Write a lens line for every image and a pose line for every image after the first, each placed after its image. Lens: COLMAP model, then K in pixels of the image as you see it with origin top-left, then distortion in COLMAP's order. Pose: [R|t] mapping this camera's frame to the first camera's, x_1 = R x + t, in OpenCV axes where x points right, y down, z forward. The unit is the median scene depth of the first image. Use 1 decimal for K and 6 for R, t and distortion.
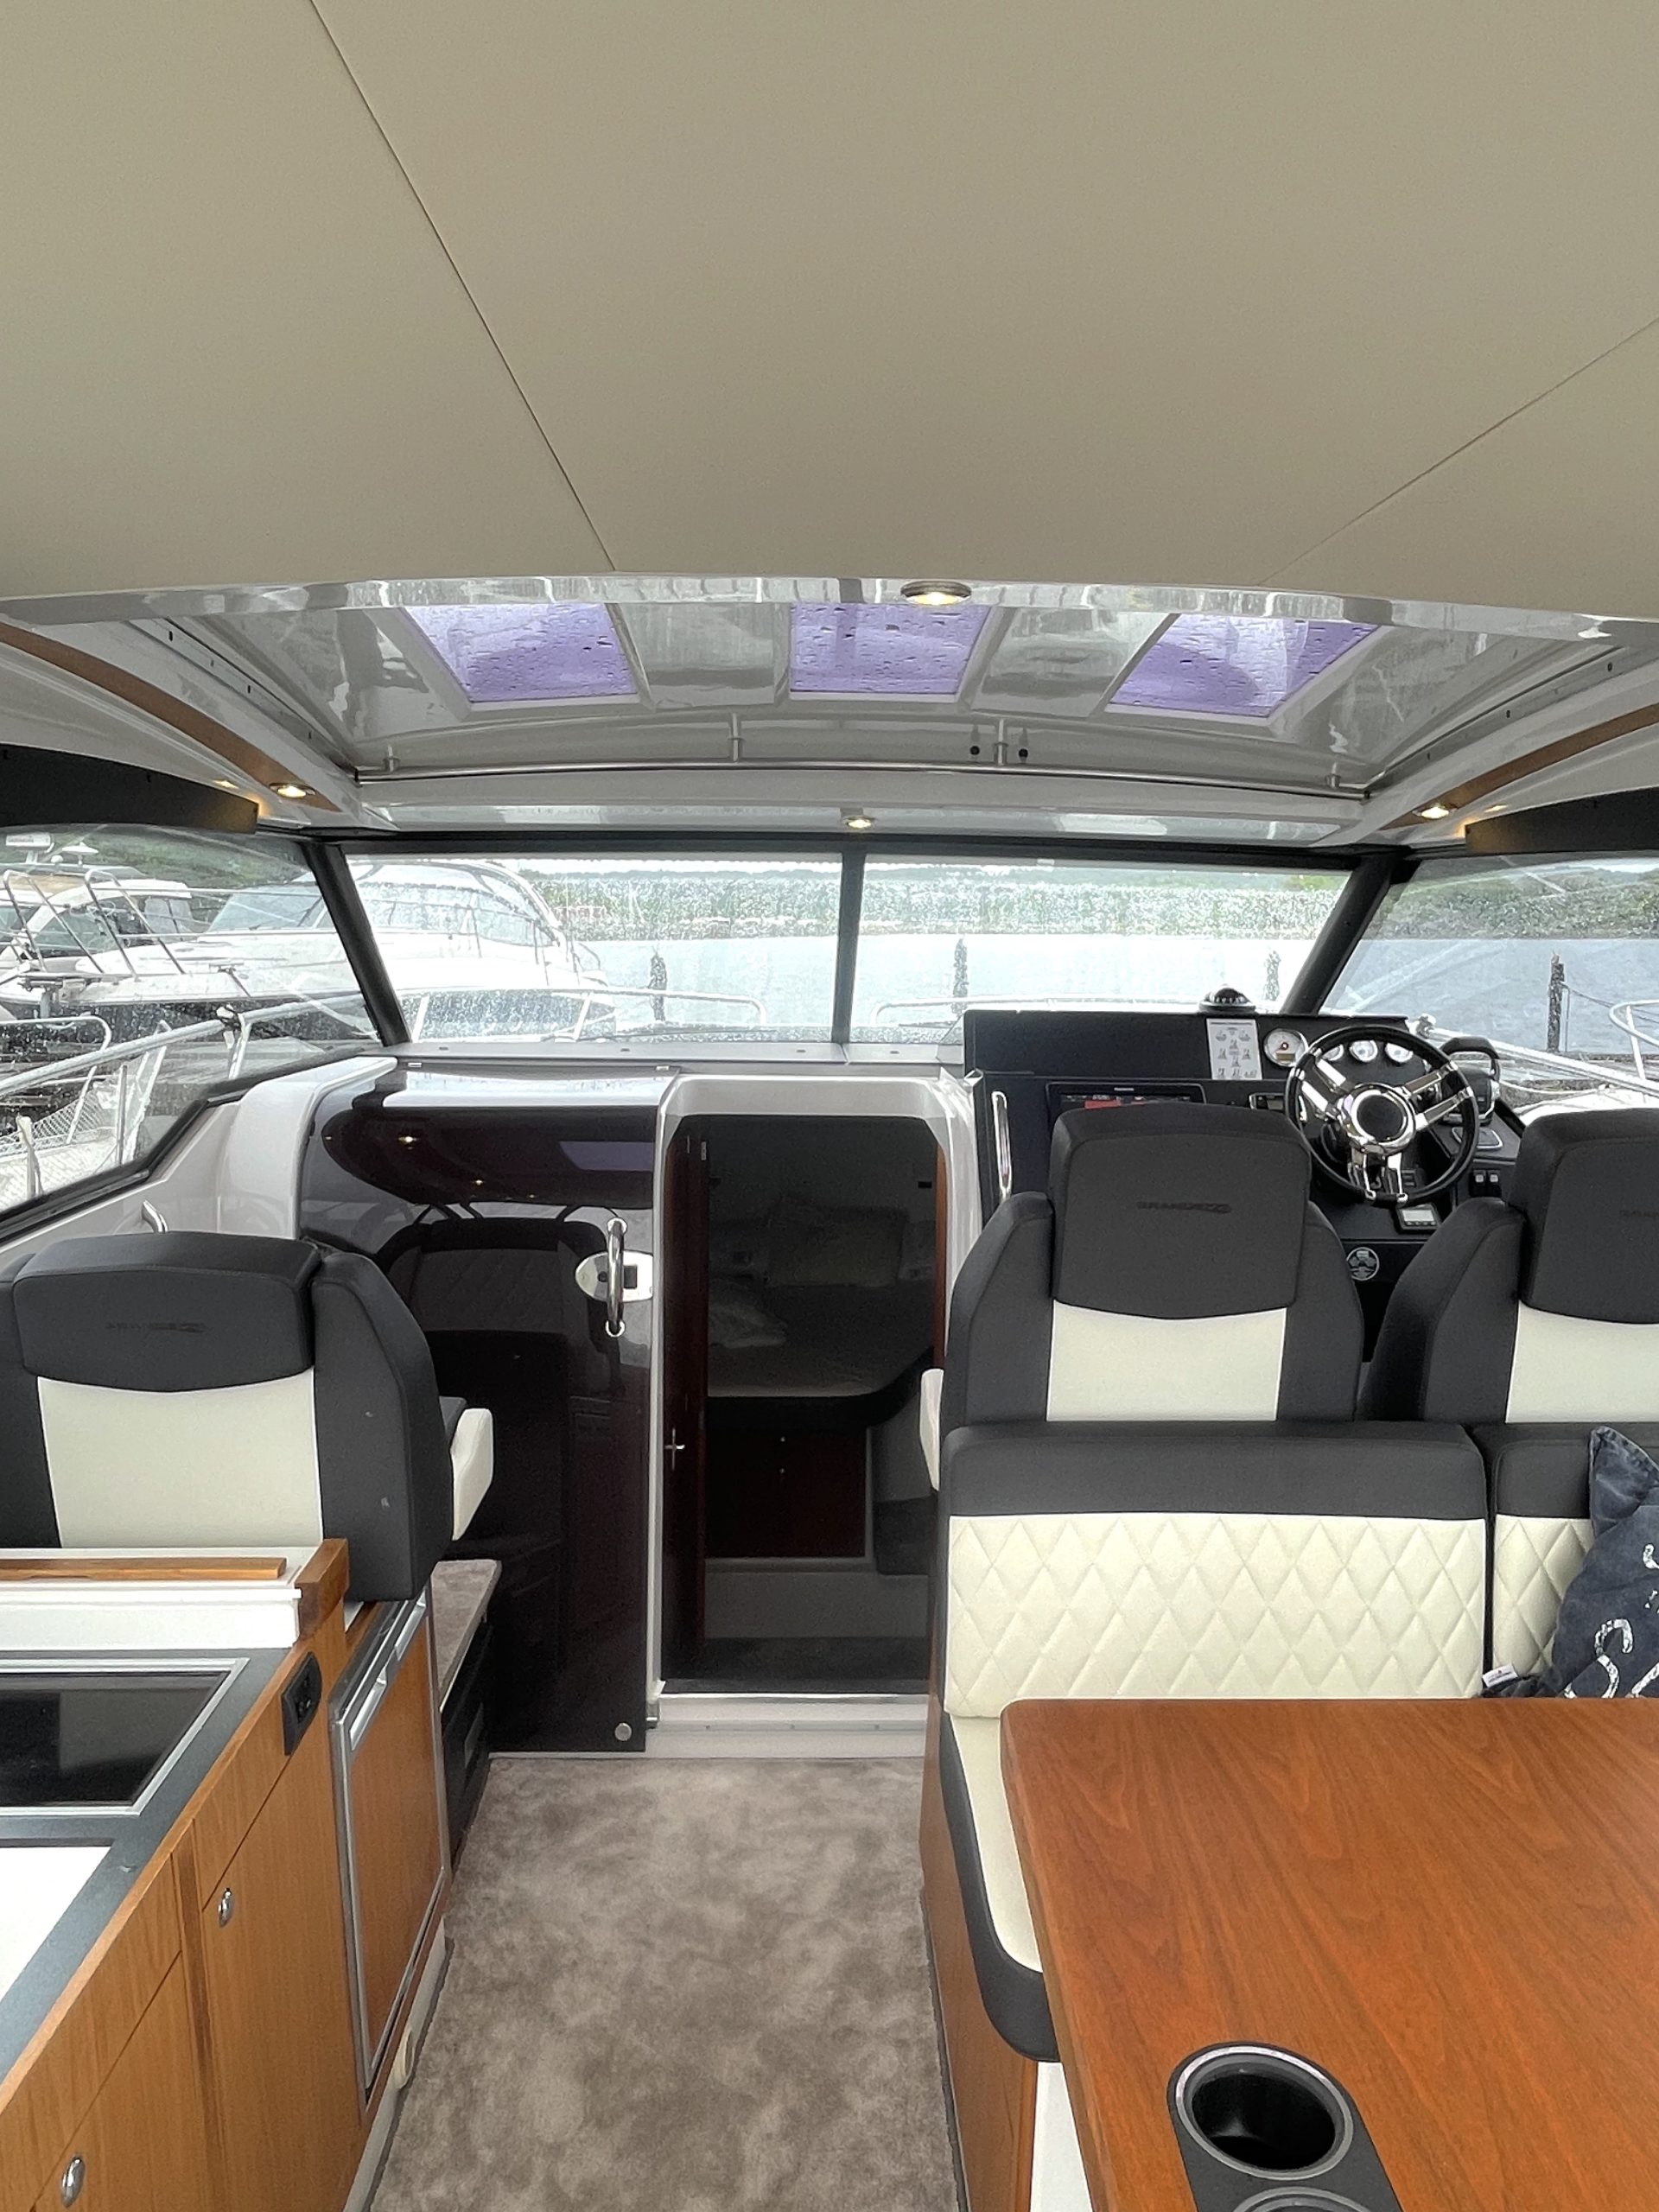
lens RADIAL K [[1581.0, 0, 831.6], [0, 1581.0, 1103.7], [0, 0, 1]] dist [0.011580, -0.005172]
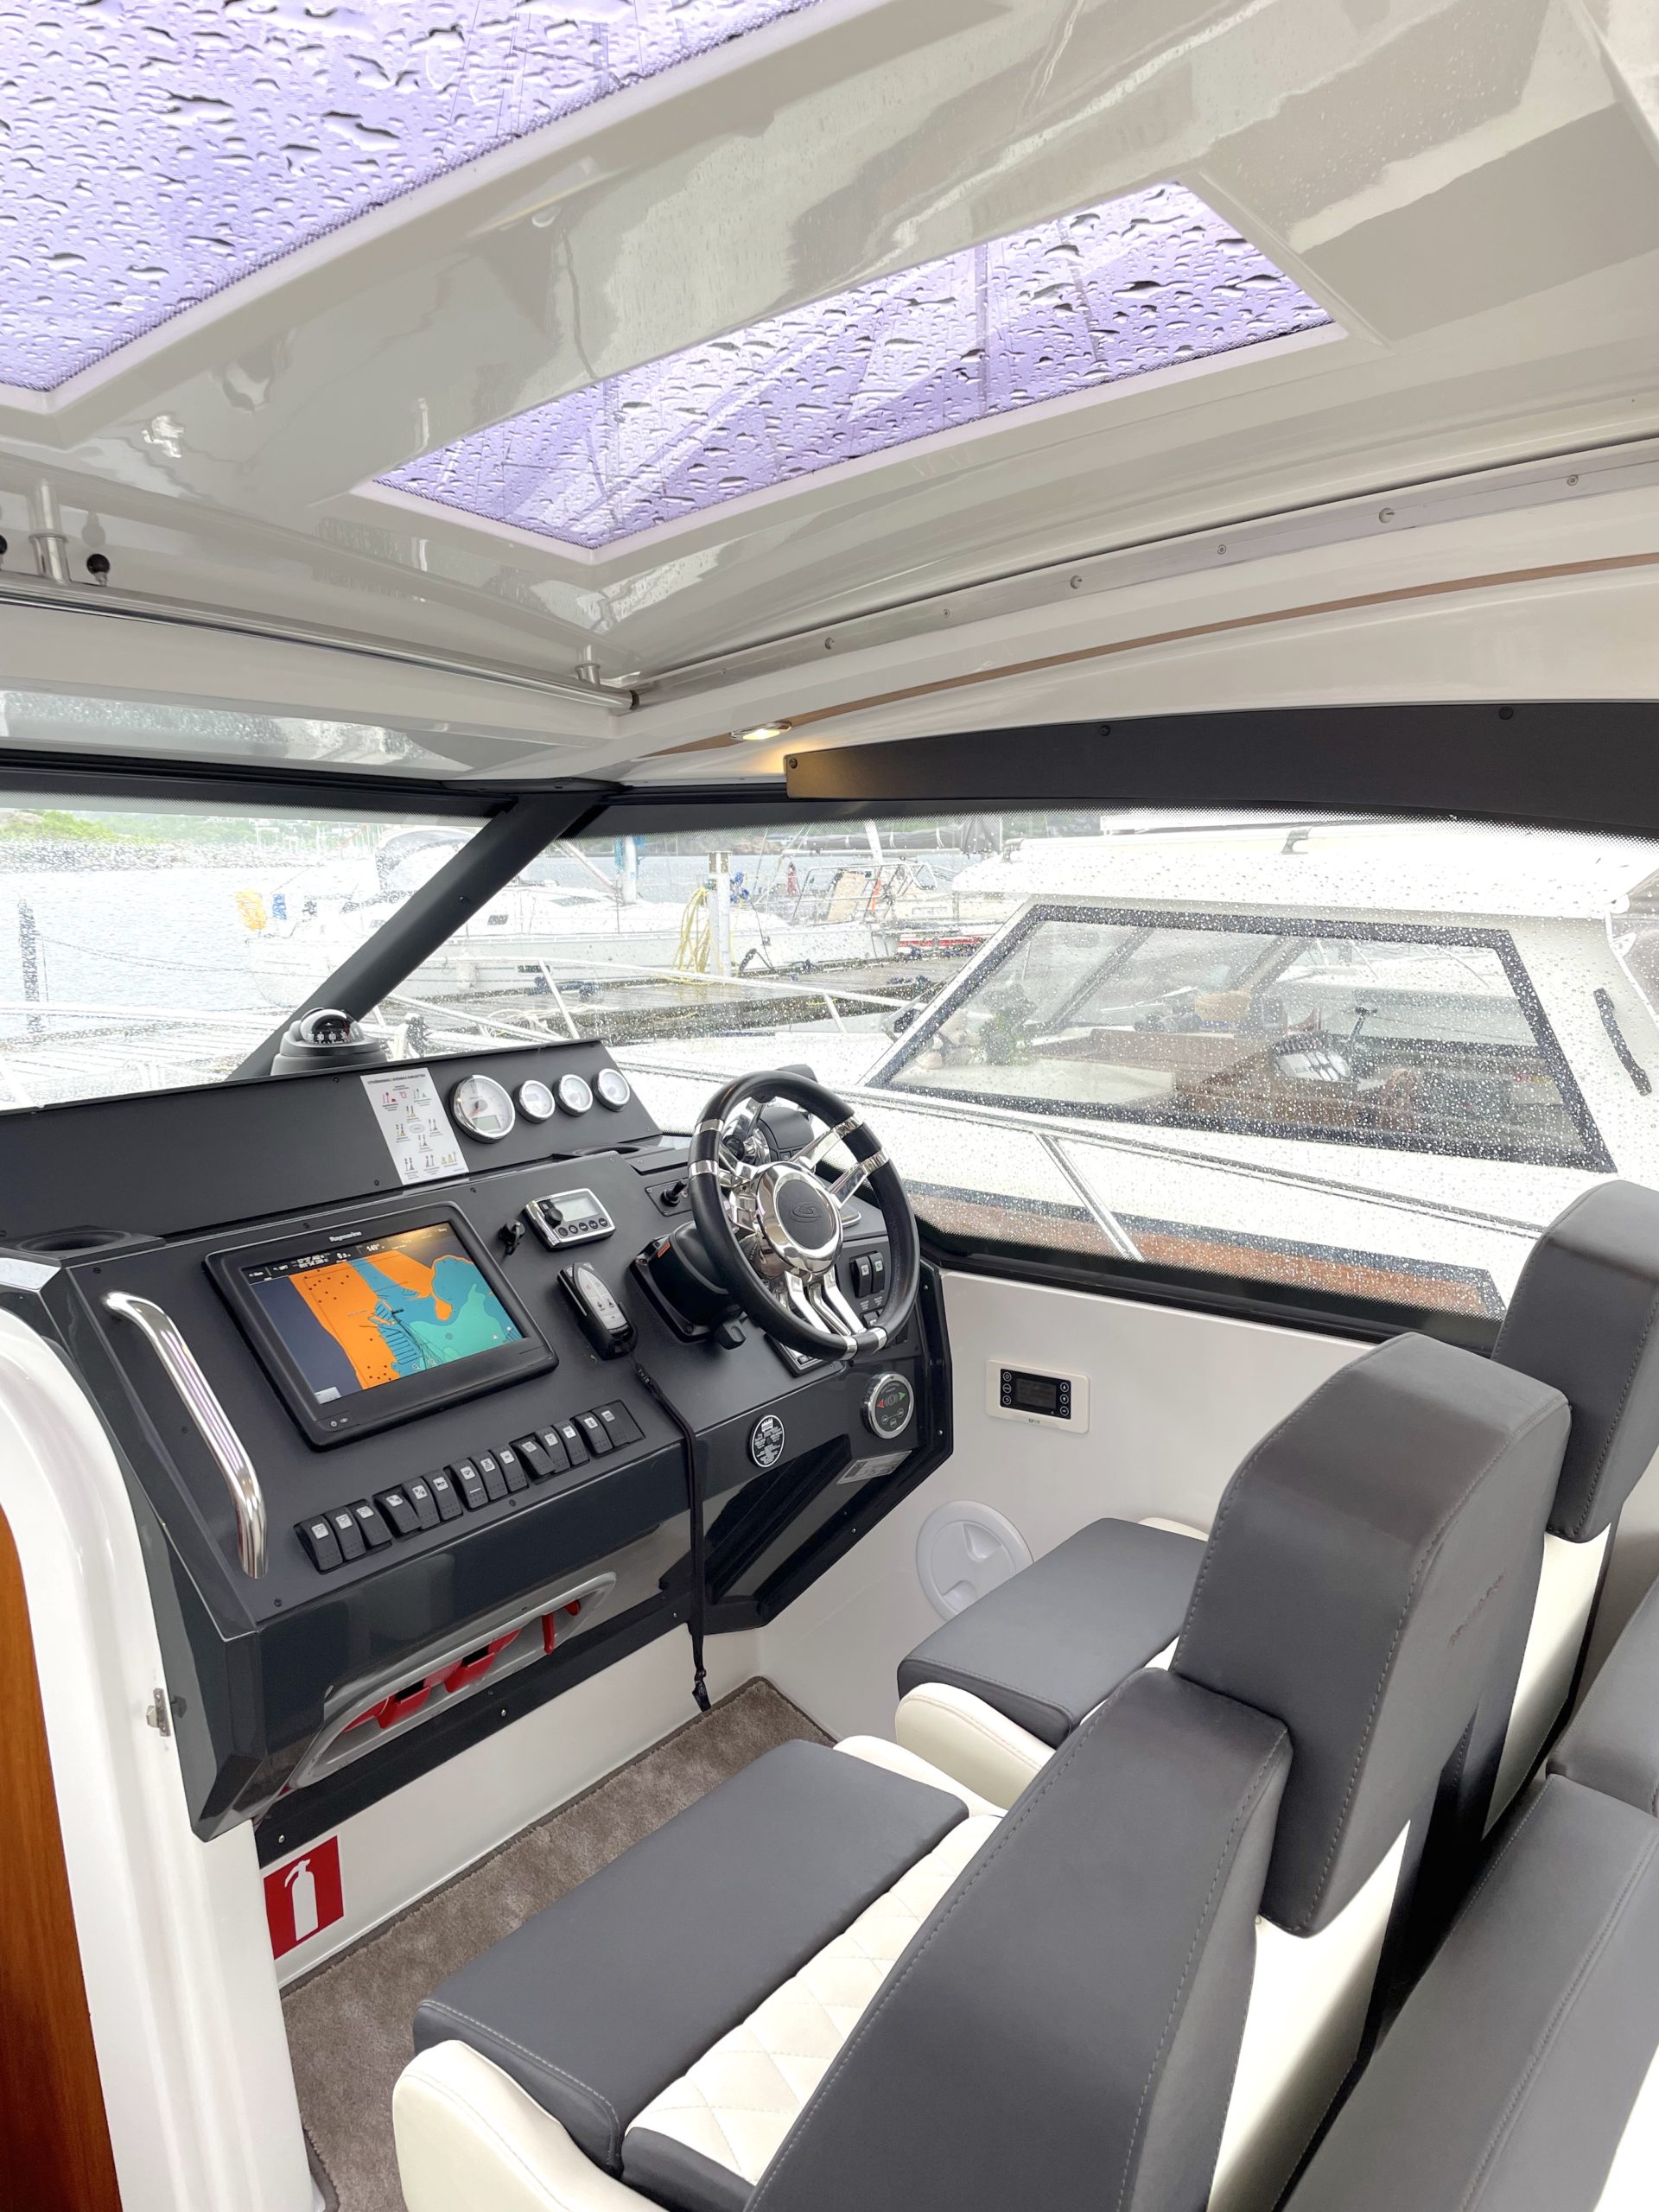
lens RADIAL K [[1688.7, 0, 829.9], [0, 1688.7, 1110.2], [0, 0, 1]] dist [0.010410, 0.001893]
pose [[0.596762, -0.134112, 0.791132, -0.172119], [0.105380, 0.990493, 0.088418, -0.088830], [-0.795469, 0.030605, 0.605221, 0.561740]]
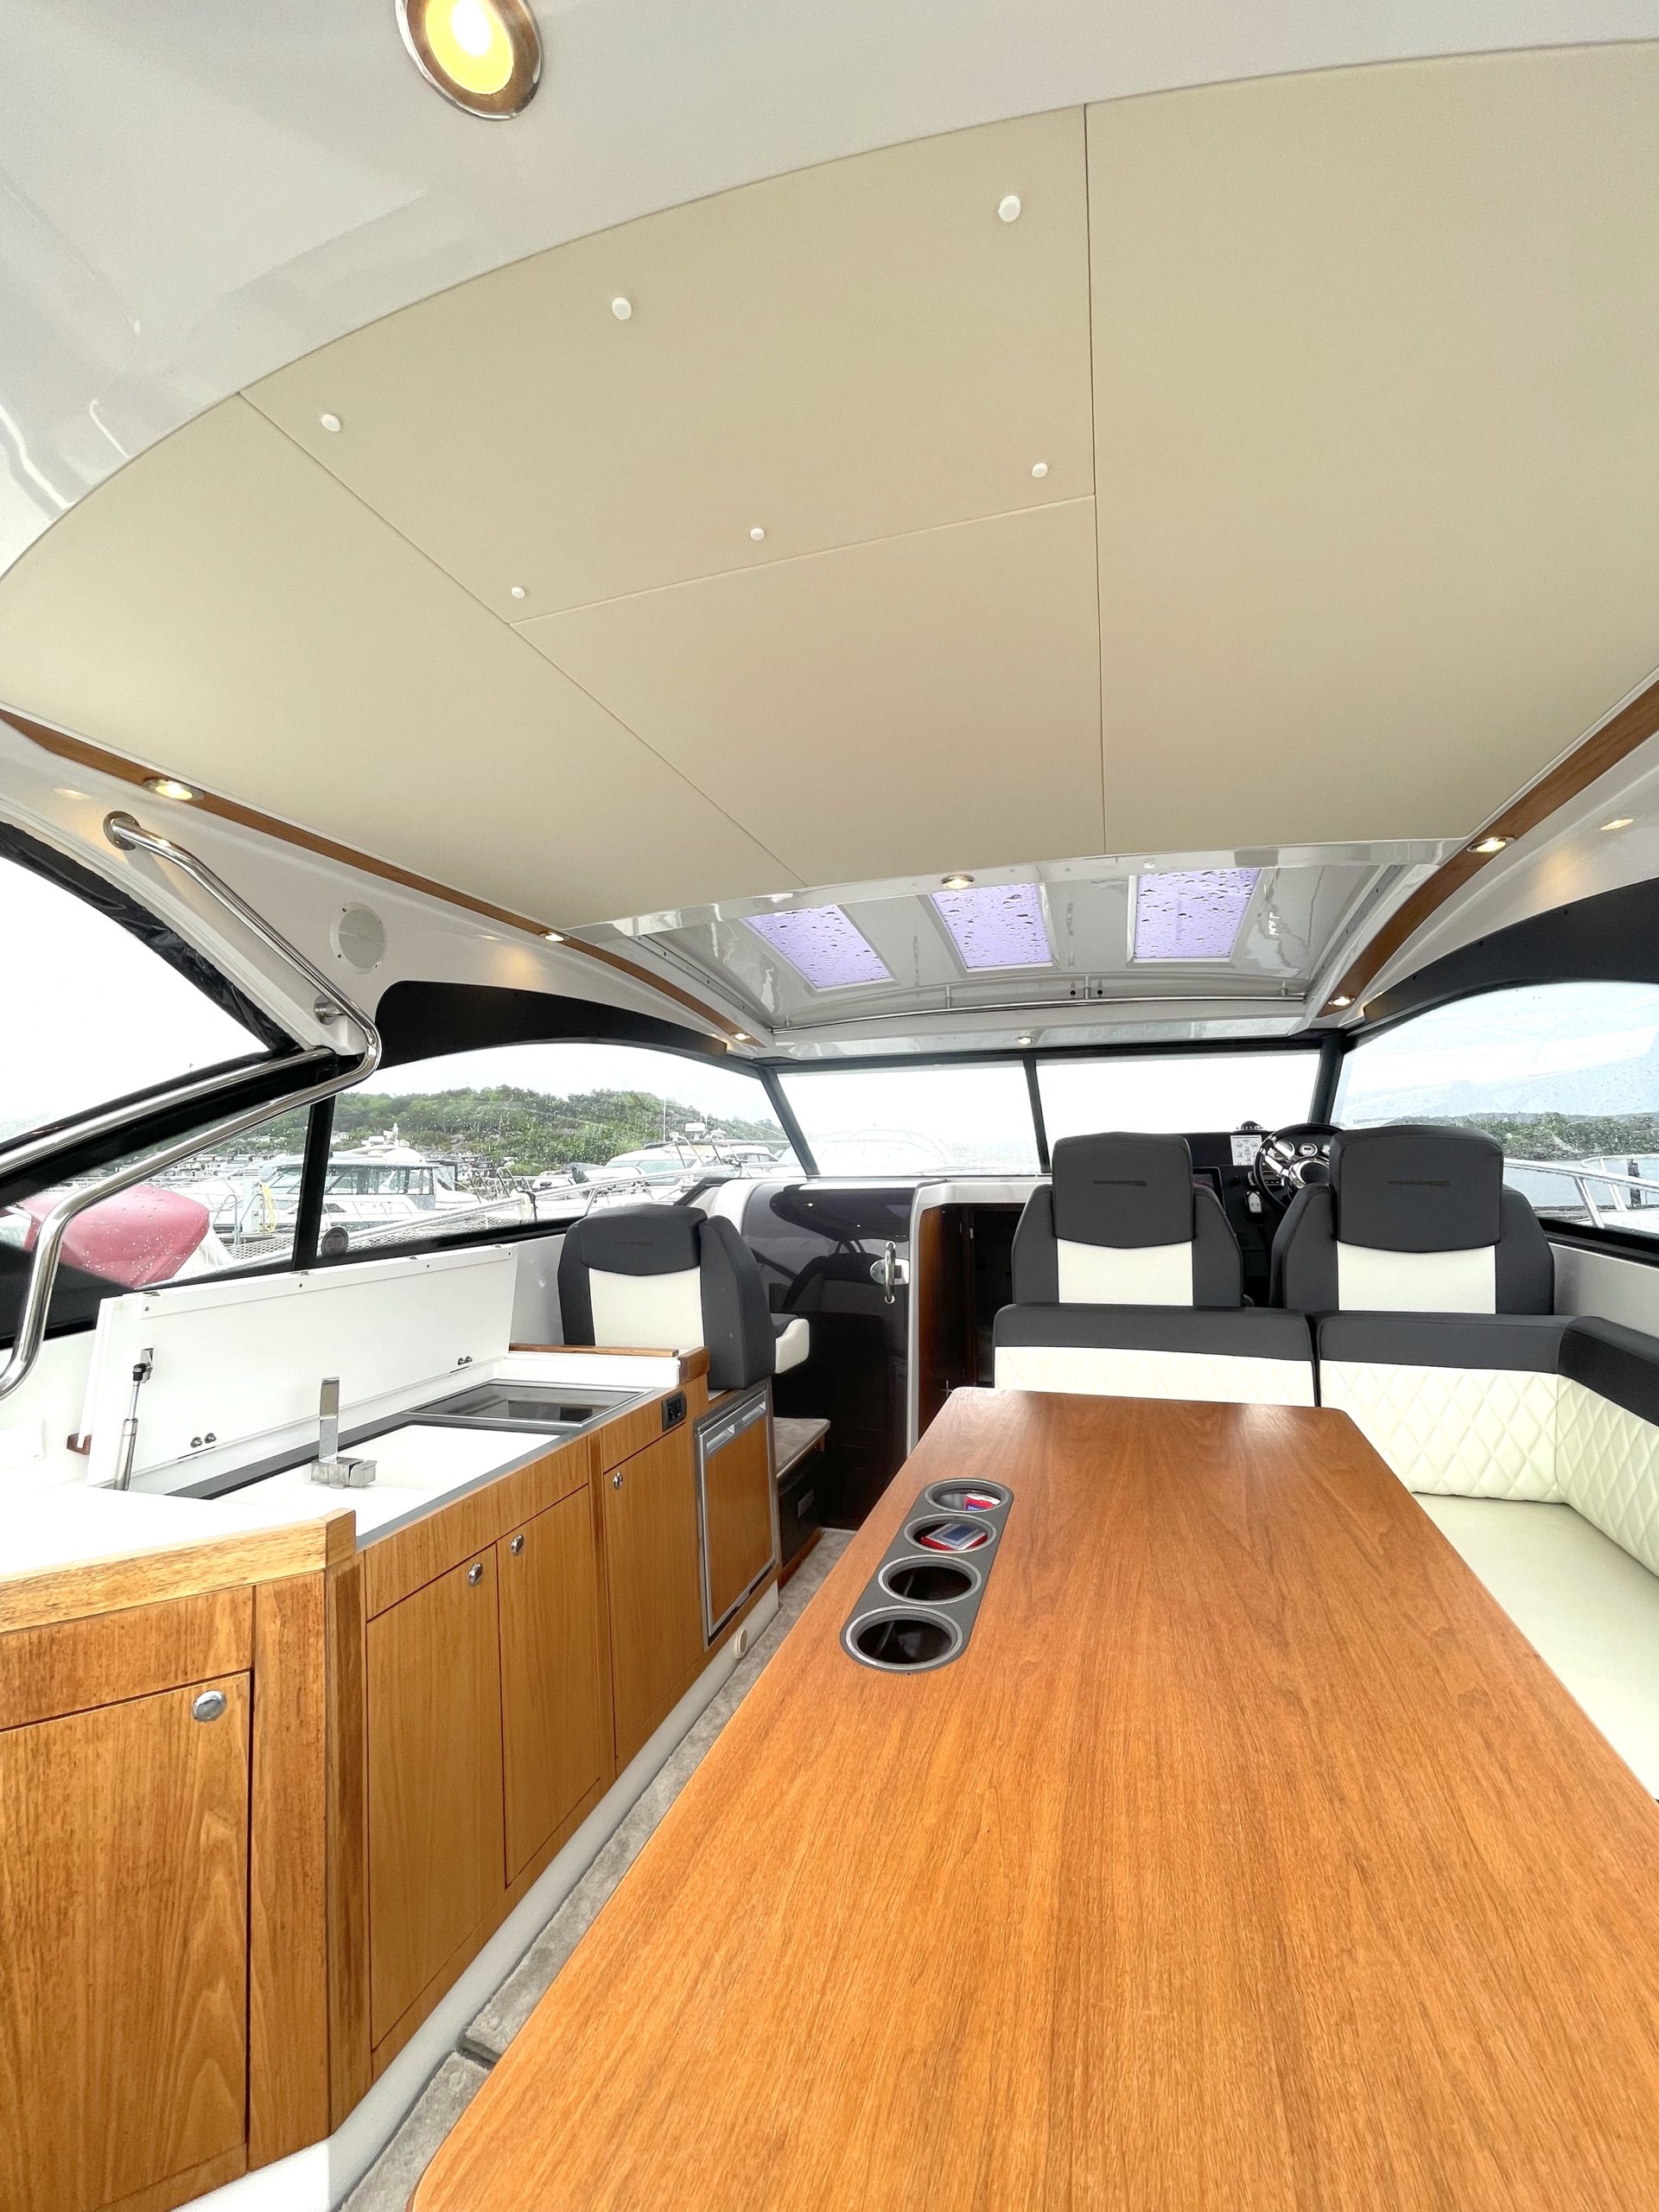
lens RADIAL K [[882.1, 0, 830.9], [0, 882.1, 1107.7], [0, 0, 1]] dist [-0.001114, -0.000023]
pose [[0.942031, -0.047235, -0.332185, 0.170145], [-0.015658, 0.982774, -0.184148, 0.118161], [0.335161, 0.178675, 0.925063, -0.059525]]
